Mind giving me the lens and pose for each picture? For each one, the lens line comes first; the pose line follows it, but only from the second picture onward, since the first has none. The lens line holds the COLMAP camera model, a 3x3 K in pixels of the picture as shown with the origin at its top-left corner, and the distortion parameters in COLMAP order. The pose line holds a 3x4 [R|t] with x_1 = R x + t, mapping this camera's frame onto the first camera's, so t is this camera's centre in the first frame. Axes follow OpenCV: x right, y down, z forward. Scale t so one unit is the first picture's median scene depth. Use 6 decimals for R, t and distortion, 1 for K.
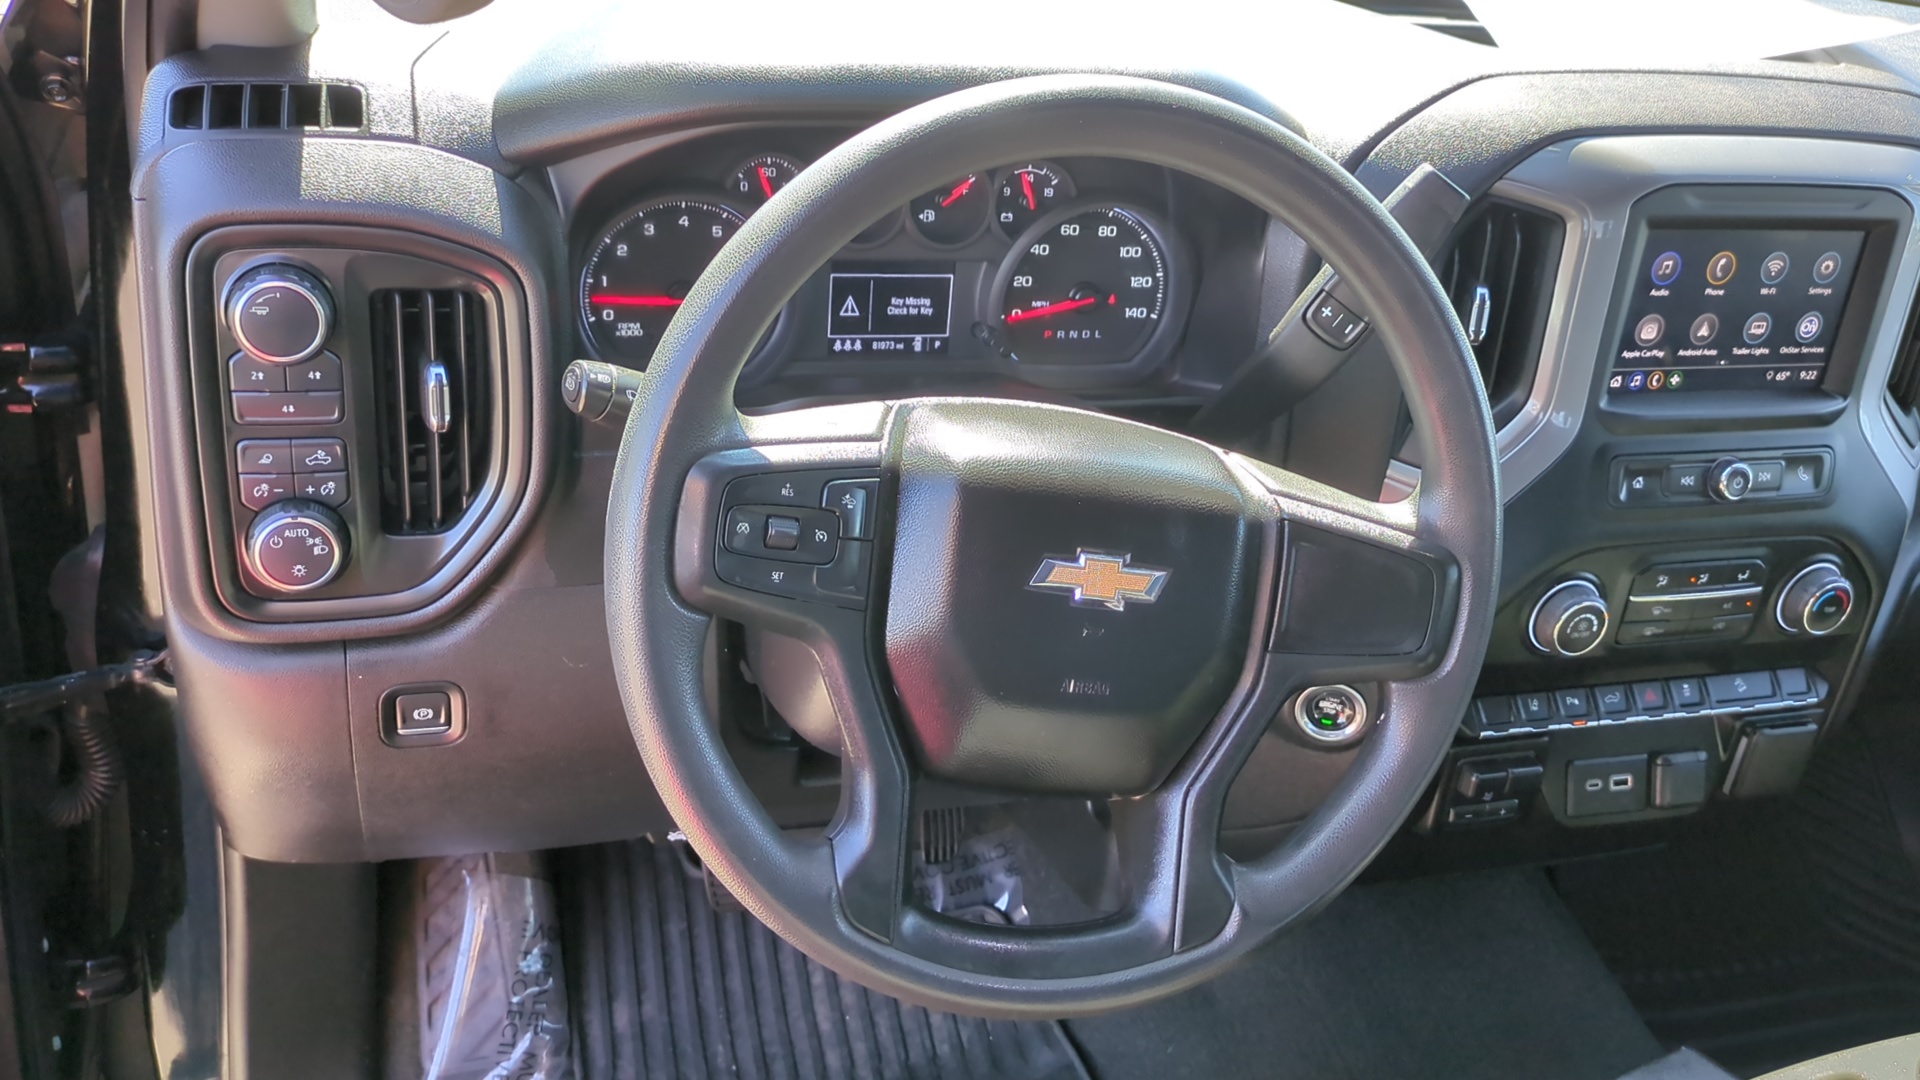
lens RADIAL K [[1664.0, 0, 974.5], [0, 1664.0, 539.1], [0, 0, 1]] dist [0.052829, -0.021474]
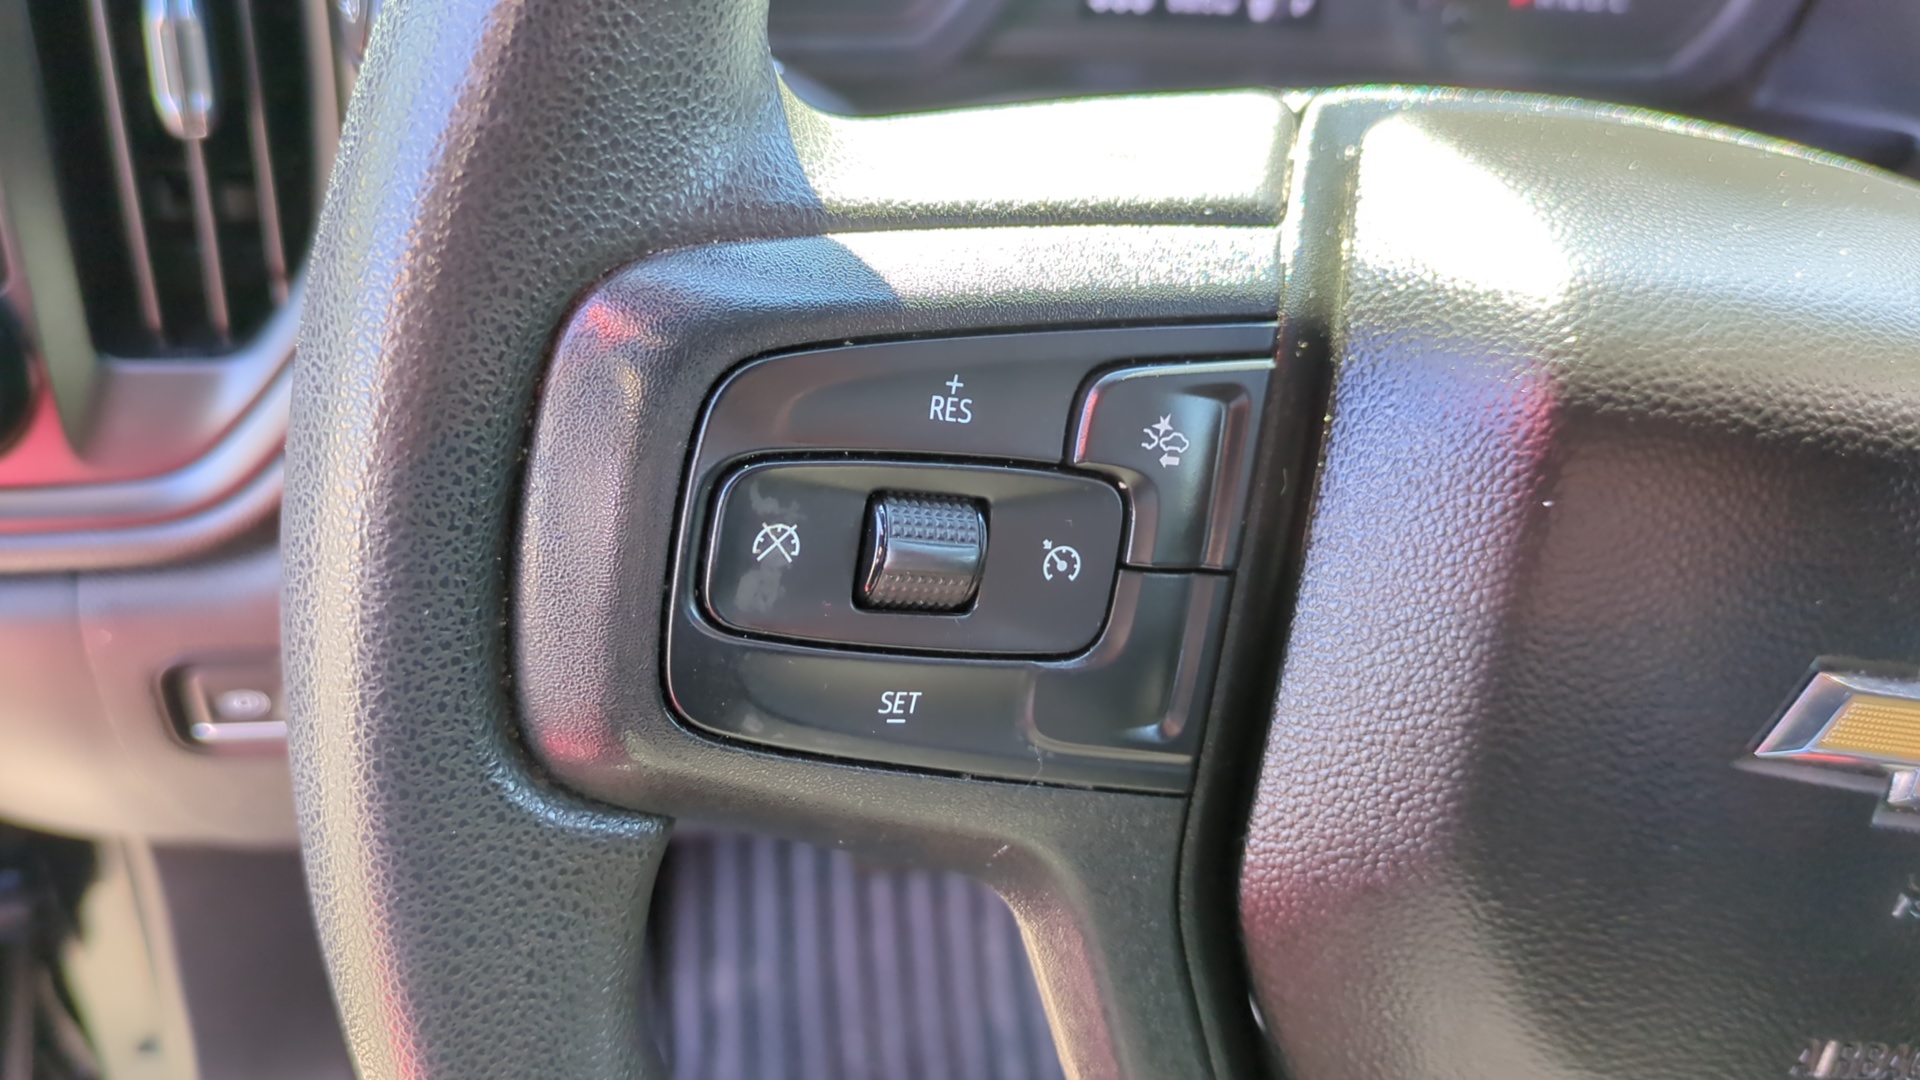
lens RADIAL K [[1664.0, 0, 974.5], [0, 1664.0, 539.1], [0, 0, 1]] dist [0.052829, -0.021474]
pose [[0.990681, 0.072931, -0.115027, -0.072114], [-0.054589, 0.986368, 0.155237, -0.047229], [0.124781, -0.147511, 0.981158, 0.696156]]
